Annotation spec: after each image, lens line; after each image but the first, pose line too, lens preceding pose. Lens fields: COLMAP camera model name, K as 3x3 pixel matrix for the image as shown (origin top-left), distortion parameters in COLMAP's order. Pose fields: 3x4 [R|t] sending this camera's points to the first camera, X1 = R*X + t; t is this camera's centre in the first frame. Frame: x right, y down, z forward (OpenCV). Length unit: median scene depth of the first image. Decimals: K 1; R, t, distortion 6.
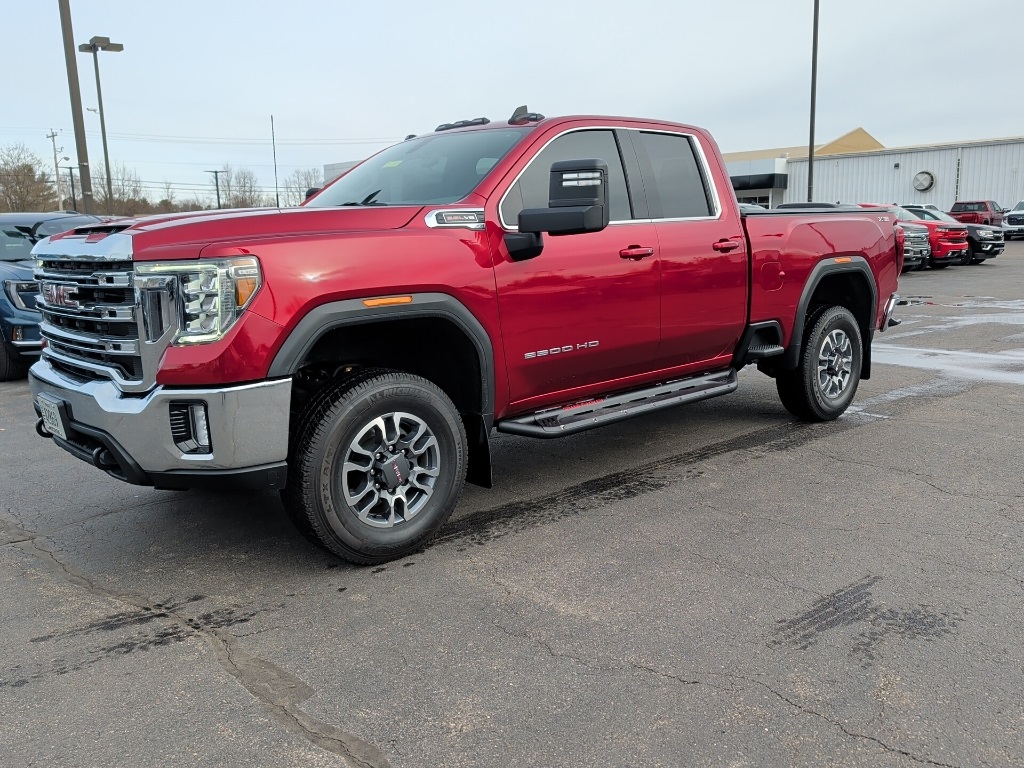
lens RADIAL K [[853.2, 0, 515.9], [0, 853.2, 383.1], [0, 0, 1]] dist [0.034072, -0.038379]
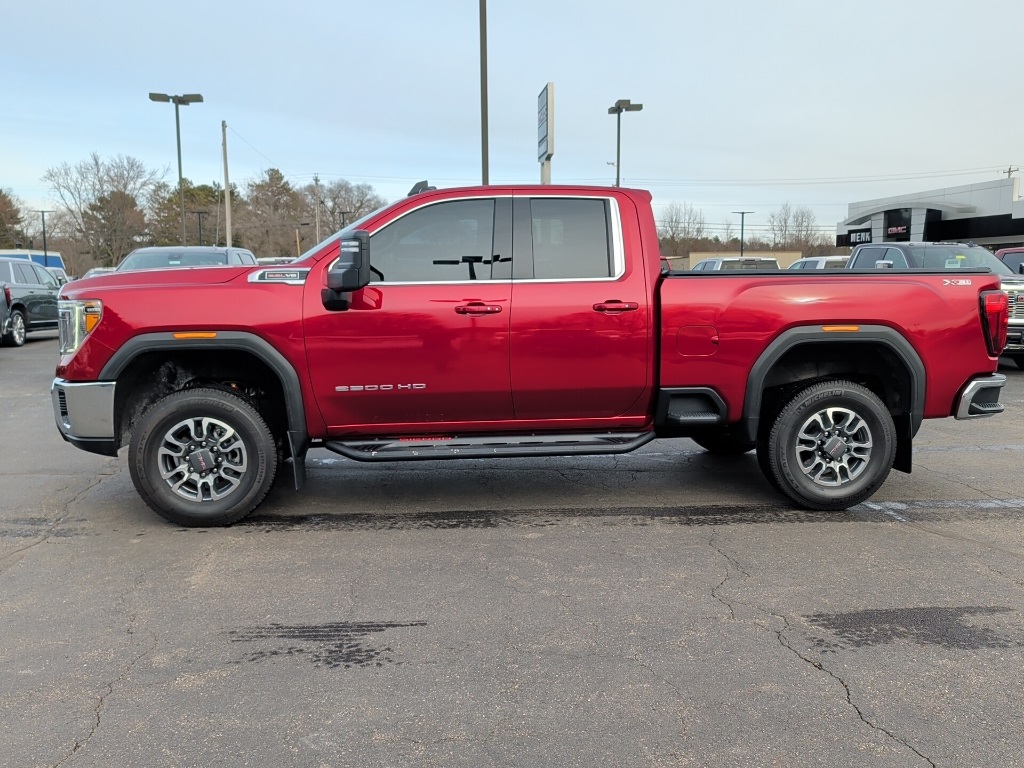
lens RADIAL K [[853.2, 0, 511.3], [0, 853.2, 381.5], [0, 0, 1]] dist [0.034072, -0.038379]
pose [[0.809617, 0.096299, -0.579005, 0.889796], [-0.122084, 0.992504, -0.005638, -0.063889], [0.574121, 0.075252, 0.815305, 0.143115]]
